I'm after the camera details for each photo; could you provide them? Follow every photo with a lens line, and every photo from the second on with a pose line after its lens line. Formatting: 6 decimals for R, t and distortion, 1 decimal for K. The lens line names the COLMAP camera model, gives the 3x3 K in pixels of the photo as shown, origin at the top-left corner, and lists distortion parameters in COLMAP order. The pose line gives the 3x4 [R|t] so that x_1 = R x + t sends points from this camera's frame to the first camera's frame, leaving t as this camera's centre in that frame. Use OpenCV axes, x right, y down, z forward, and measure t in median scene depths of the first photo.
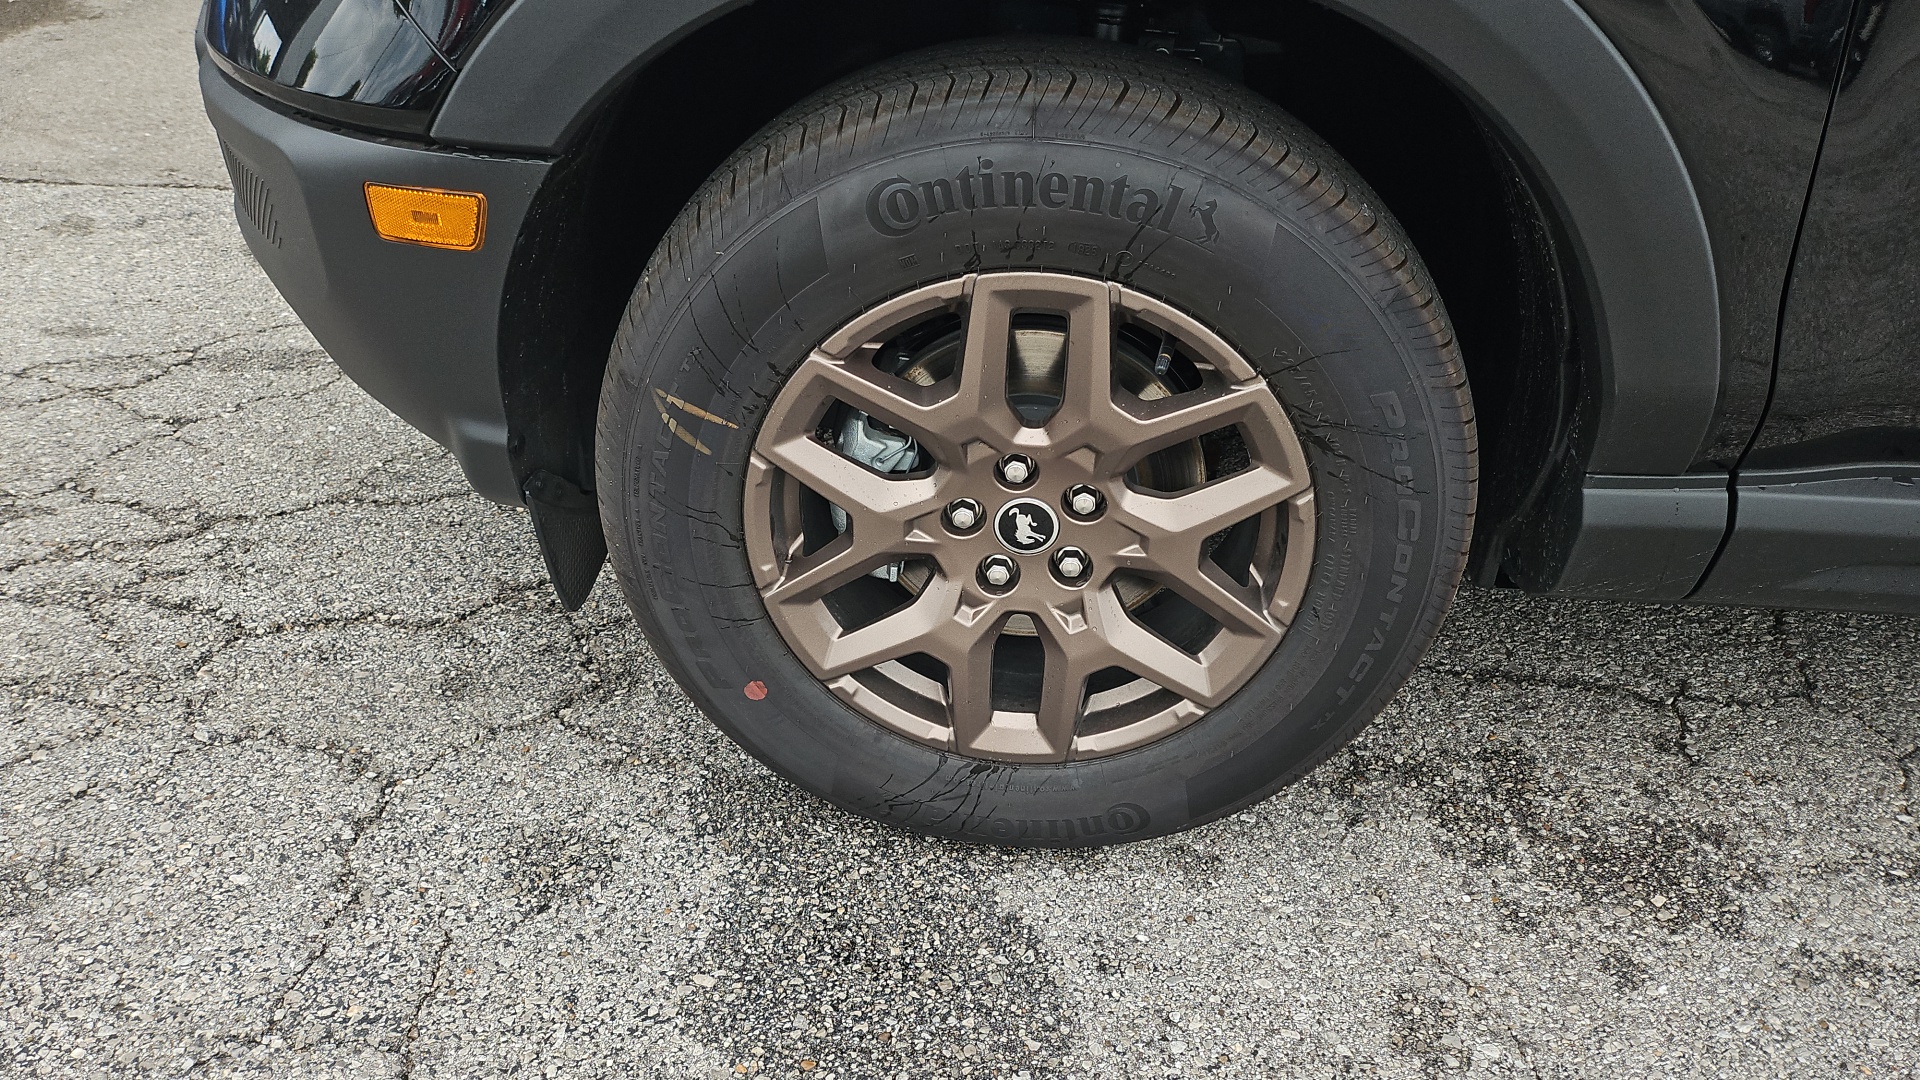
lens RADIAL K [[1348.4, 0, 986.9], [0, 1348.4, 531.7], [0, 0, 1]] dist [0.081671, -0.101463]
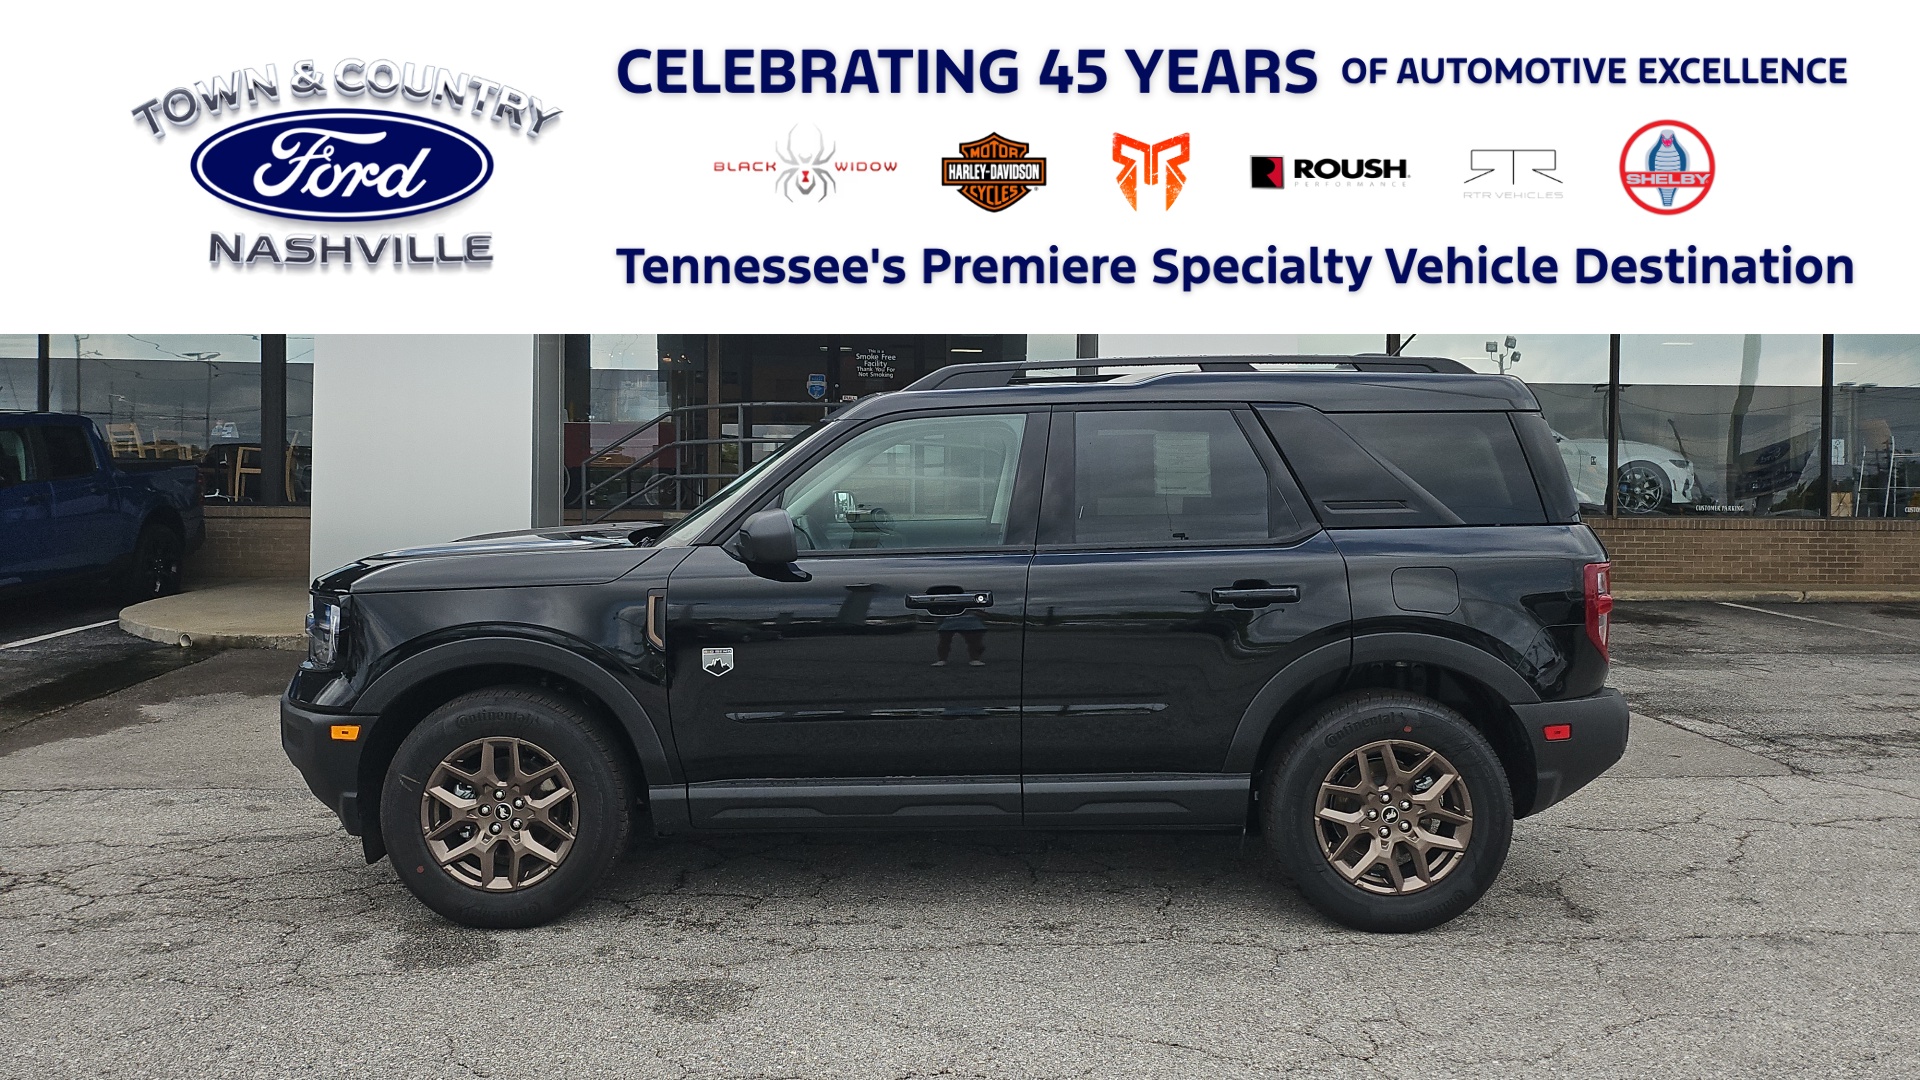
lens RADIAL K [[1332.5, 0, 962.8], [0, 1332.5, 534.1], [0, 0, 1]] dist [0.090650, -0.100106]
pose [[0.997516, -0.030551, 0.063467, 1.026835], [0.057310, 0.875869, -0.479134, 1.118221], [-0.040951, 0.481581, 0.875444, -2.502877]]
